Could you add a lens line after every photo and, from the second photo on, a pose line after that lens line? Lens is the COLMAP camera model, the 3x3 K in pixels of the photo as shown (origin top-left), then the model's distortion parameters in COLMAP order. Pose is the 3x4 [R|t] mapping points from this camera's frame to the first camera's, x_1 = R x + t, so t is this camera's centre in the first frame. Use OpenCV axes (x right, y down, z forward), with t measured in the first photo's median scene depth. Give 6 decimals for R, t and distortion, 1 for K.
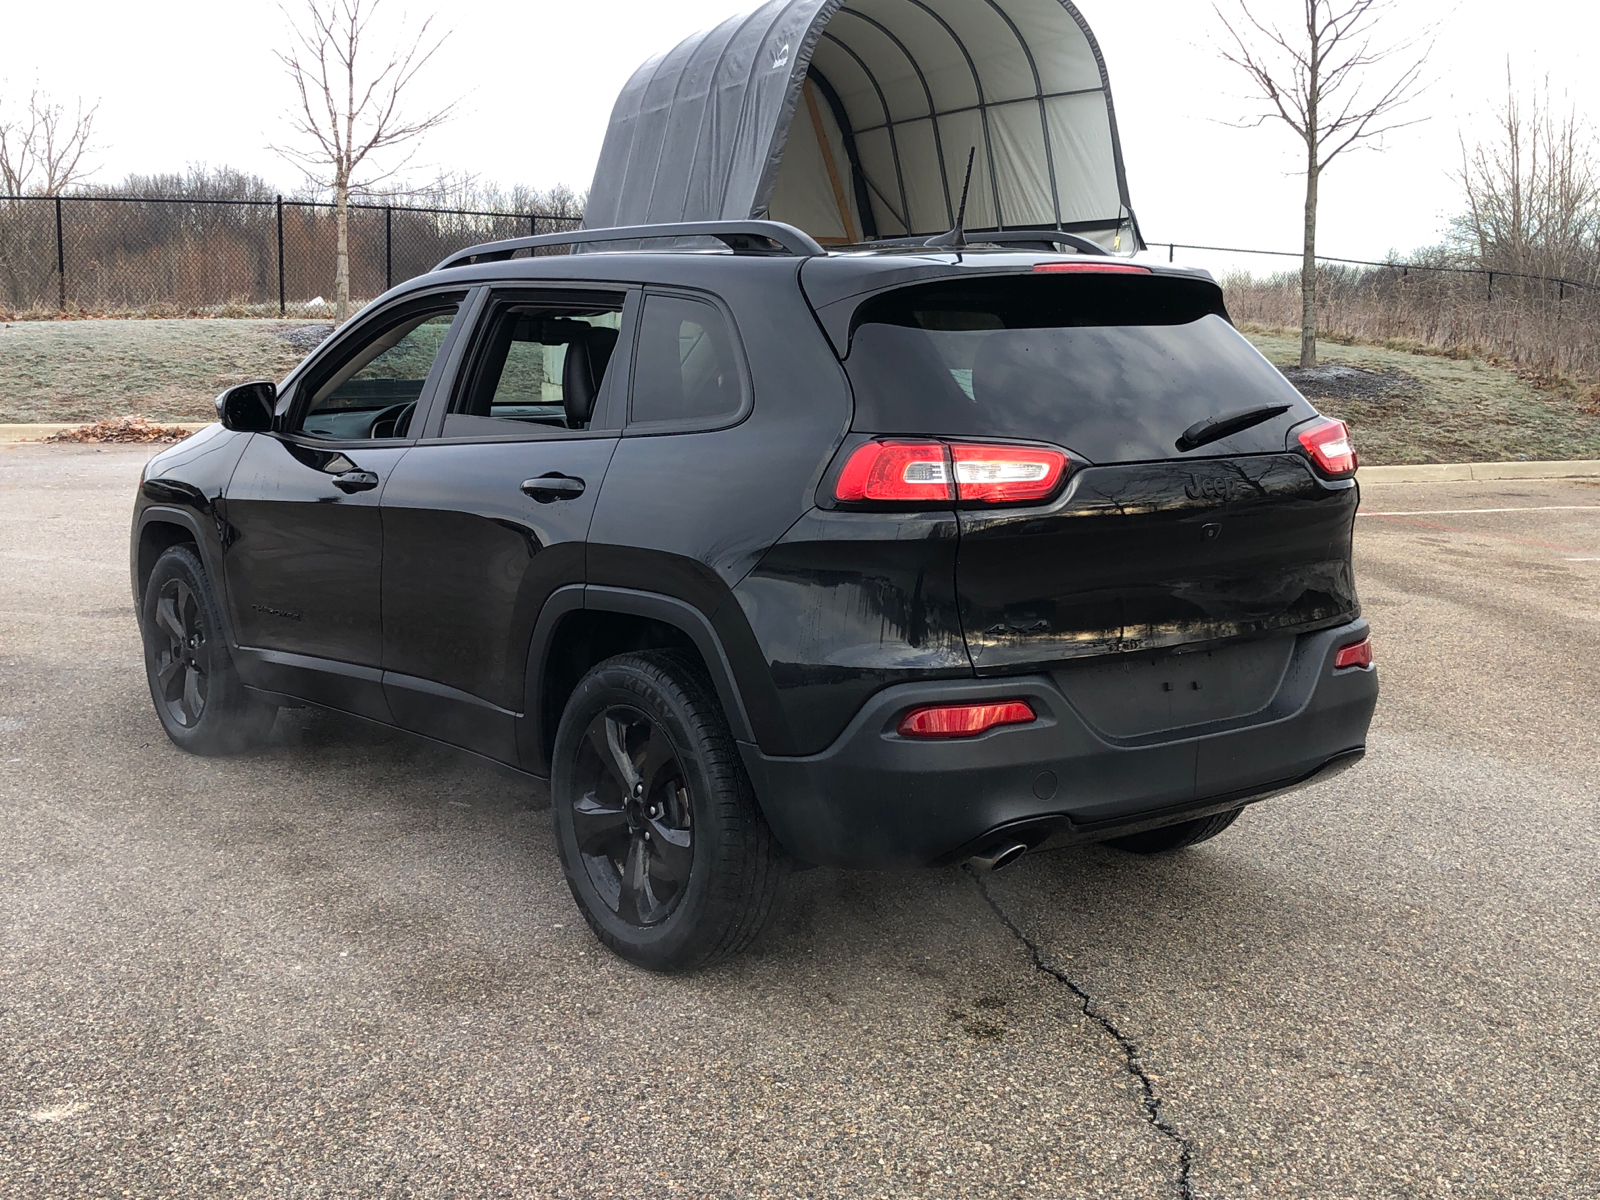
lens RADIAL K [[1932.3, 0, 796.9], [0, 1932.3, 566.2], [0, 0, 1]] dist [0.160453, -0.524670]
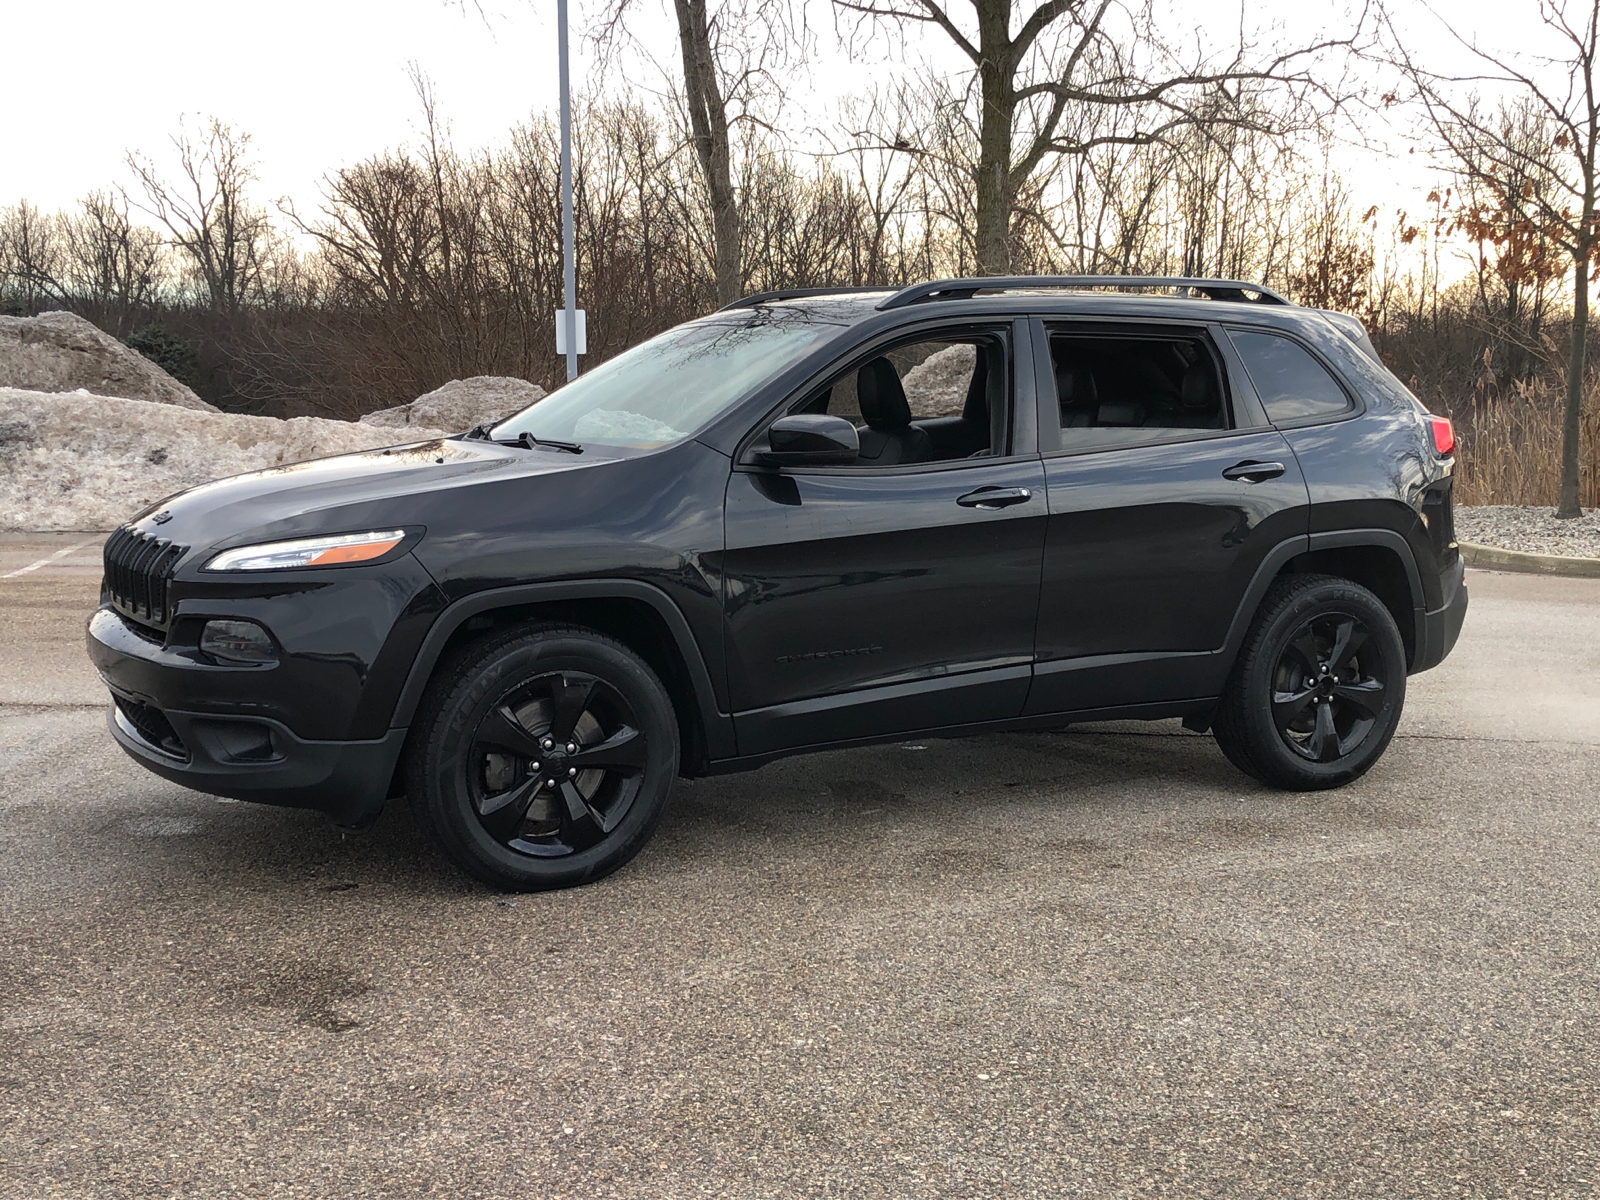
lens RADIAL K [[1932.3, 0, 796.9], [0, 1932.3, 566.2], [0, 0, 1]] dist [0.160453, -0.524670]
pose [[0.153024, -0.103546, 0.982783, -0.411530], [0.118692, 0.989222, 0.085744, -0.035119], [-0.981069, 0.103528, 0.163665, 0.298074]]
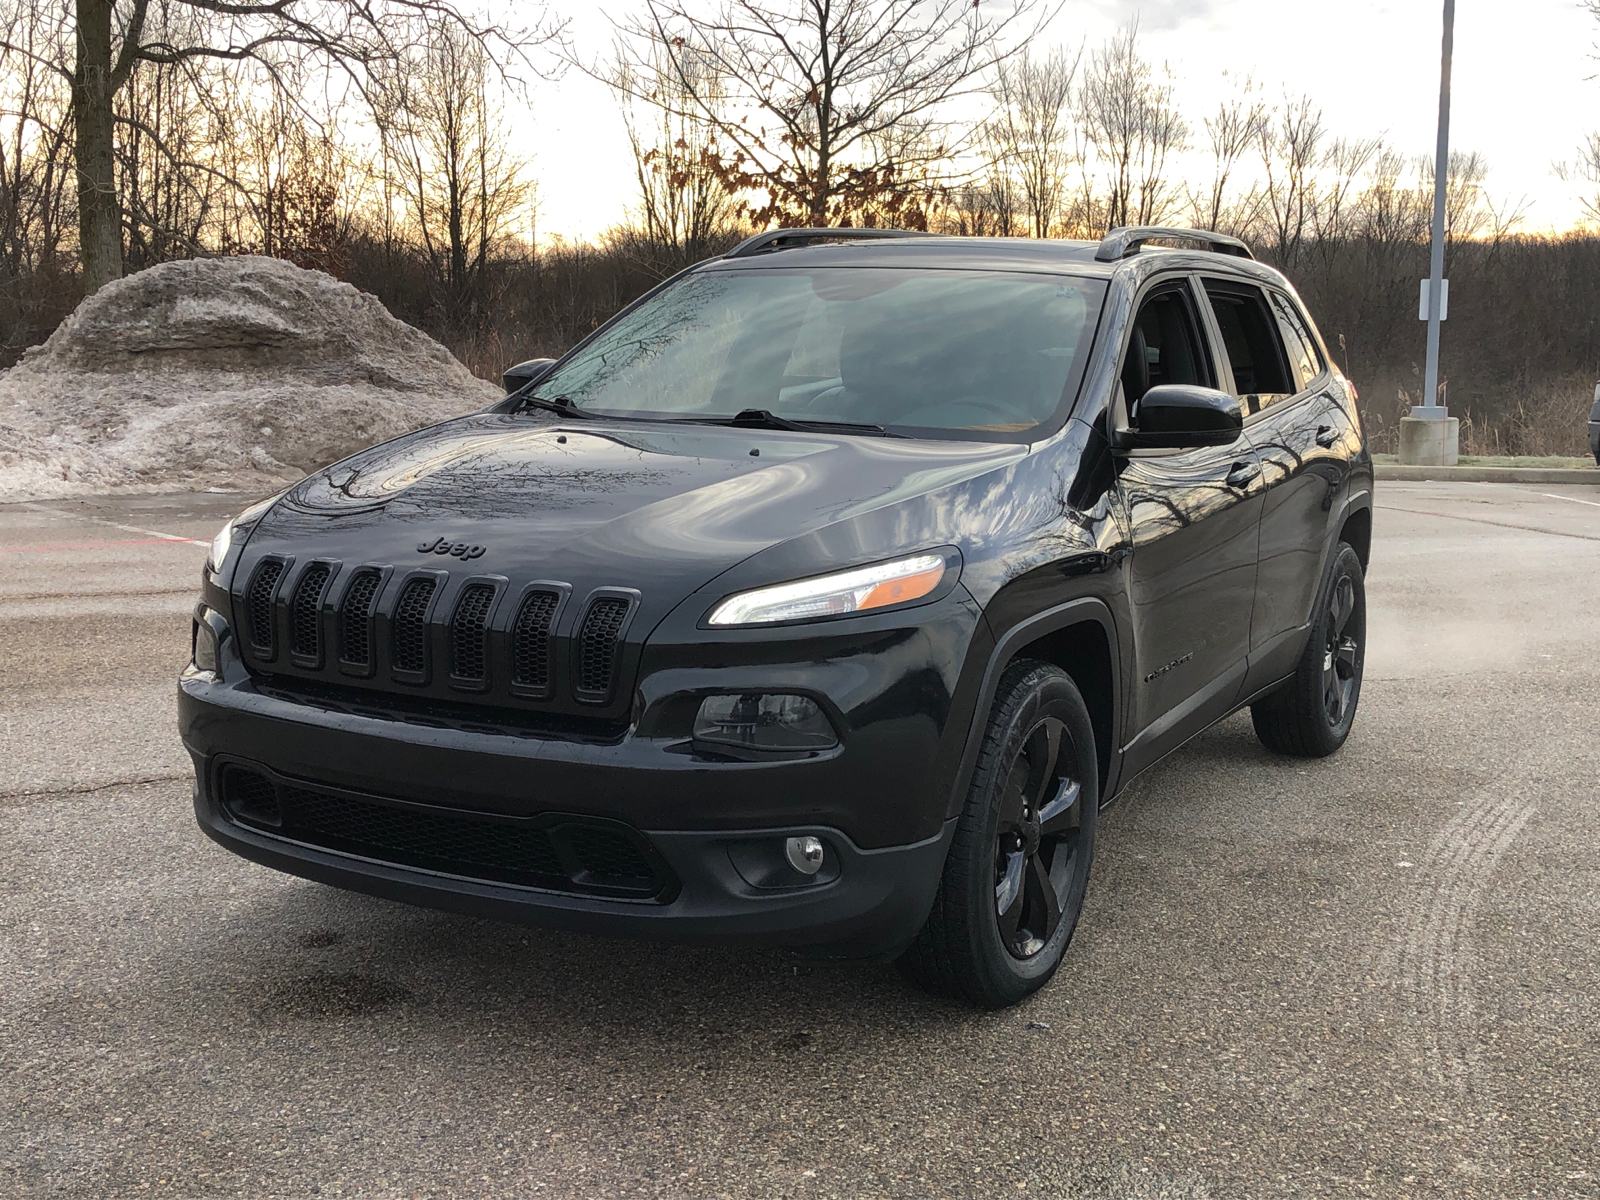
lens RADIAL K [[1923.1, 0, 798.9], [0, 1923.1, 560.2], [0, 0, 1]] dist [0.168928, -0.539882]
pose [[-0.411264, -0.127959, 0.902490, -0.321329], [0.090969, 0.979393, 0.180317, -0.062166], [-0.906965, 0.156256, -0.391149, 0.502625]]
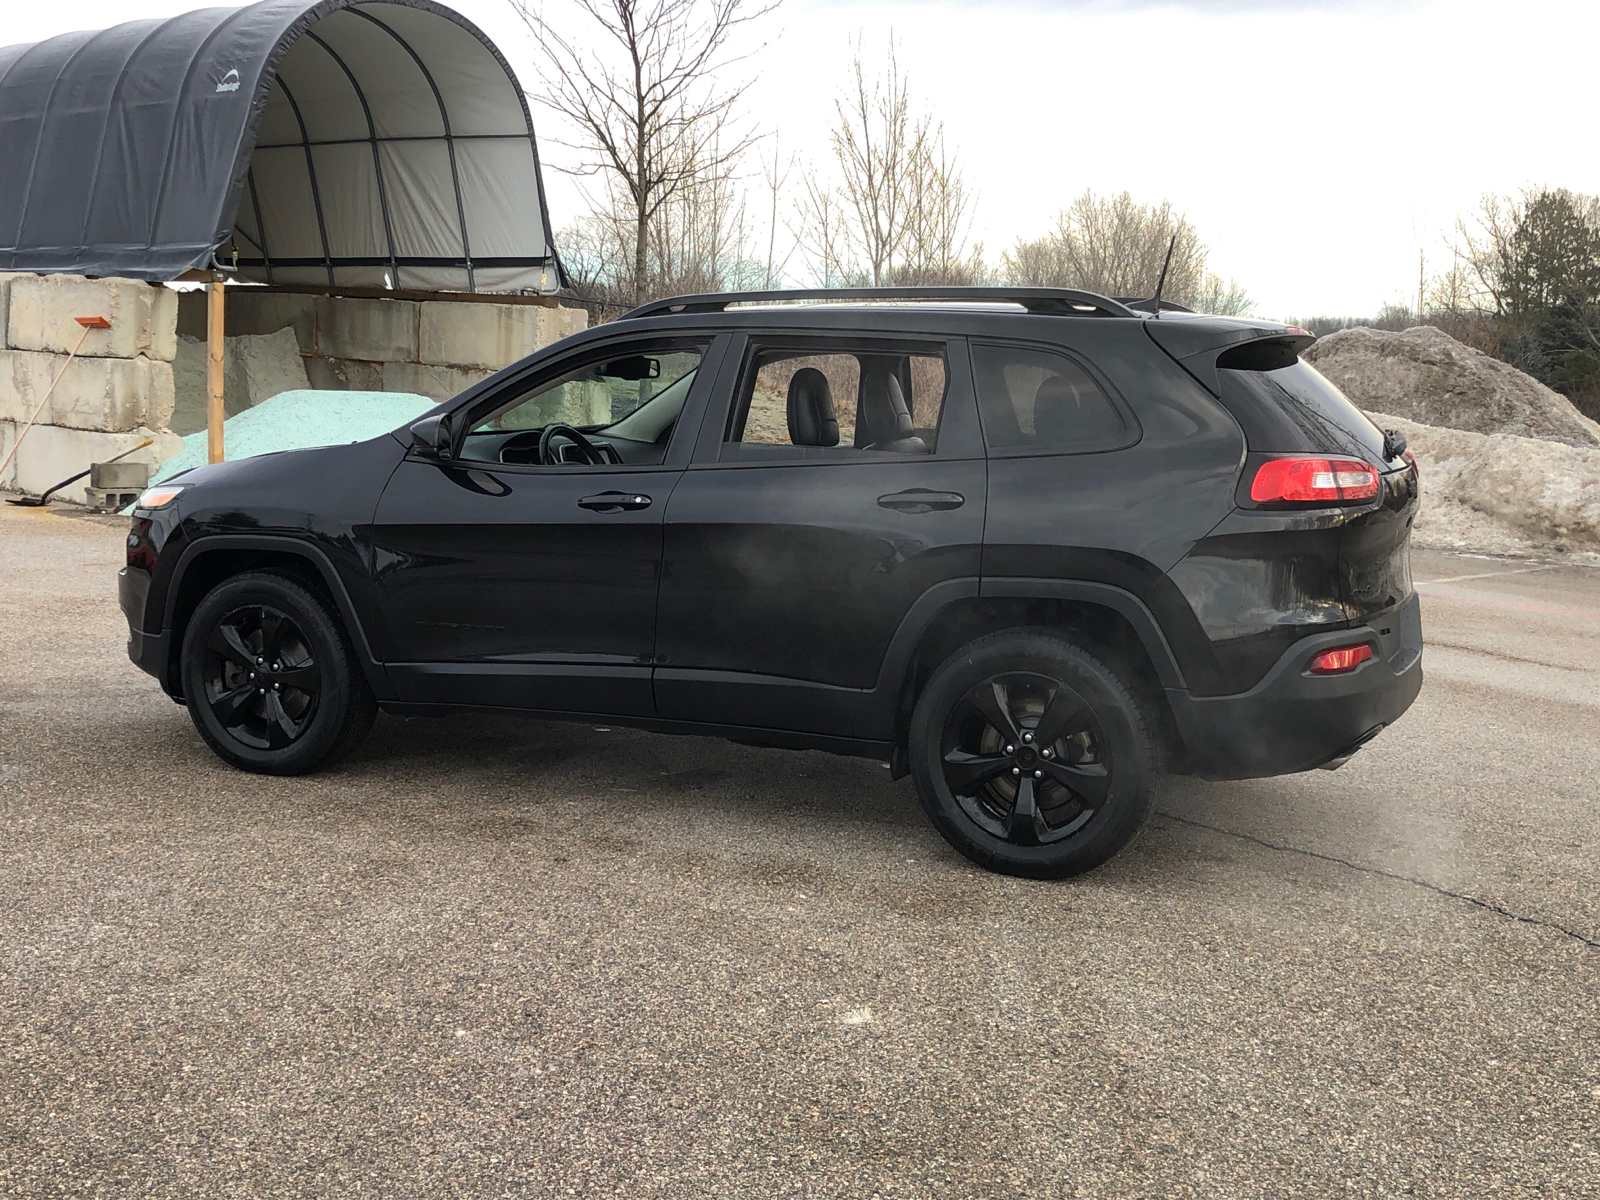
lens RADIAL K [[1932.3, 0, 796.9], [0, 1932.3, 566.2], [0, 0, 1]] dist [0.160453, -0.524670]
pose [[0.889587, -0.035633, 0.455374, -0.204659], [0.041363, 0.999141, -0.002620, 0.000205], [-0.454890, 0.021166, 0.890296, -0.014153]]
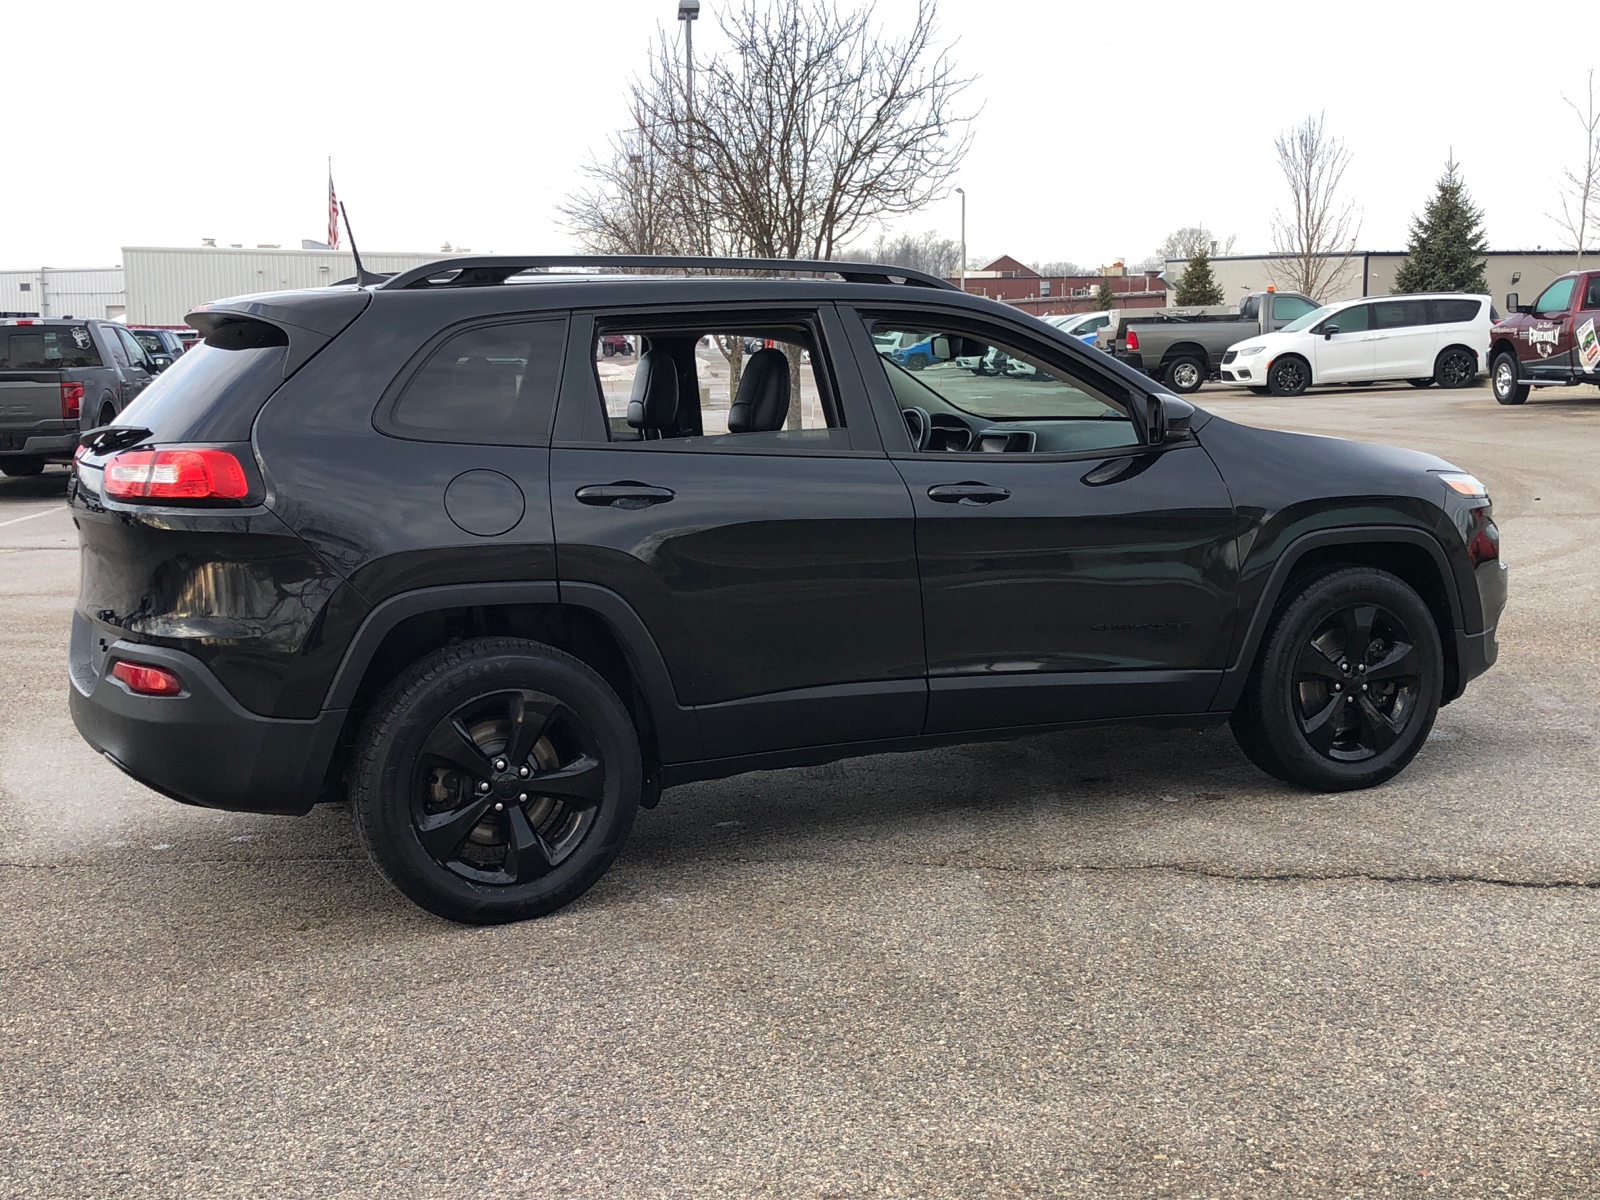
lens RADIAL K [[1932.3, 0, 796.9], [0, 1932.3, 566.2], [0, 0, 1]] dist [0.160453, -0.524670]
pose [[-0.201619, 0.114687, -0.972726, 0.331504], [-0.101074, 0.985383, 0.137129, -0.051579], [0.974235, 0.125965, -0.187080, 0.416848]]
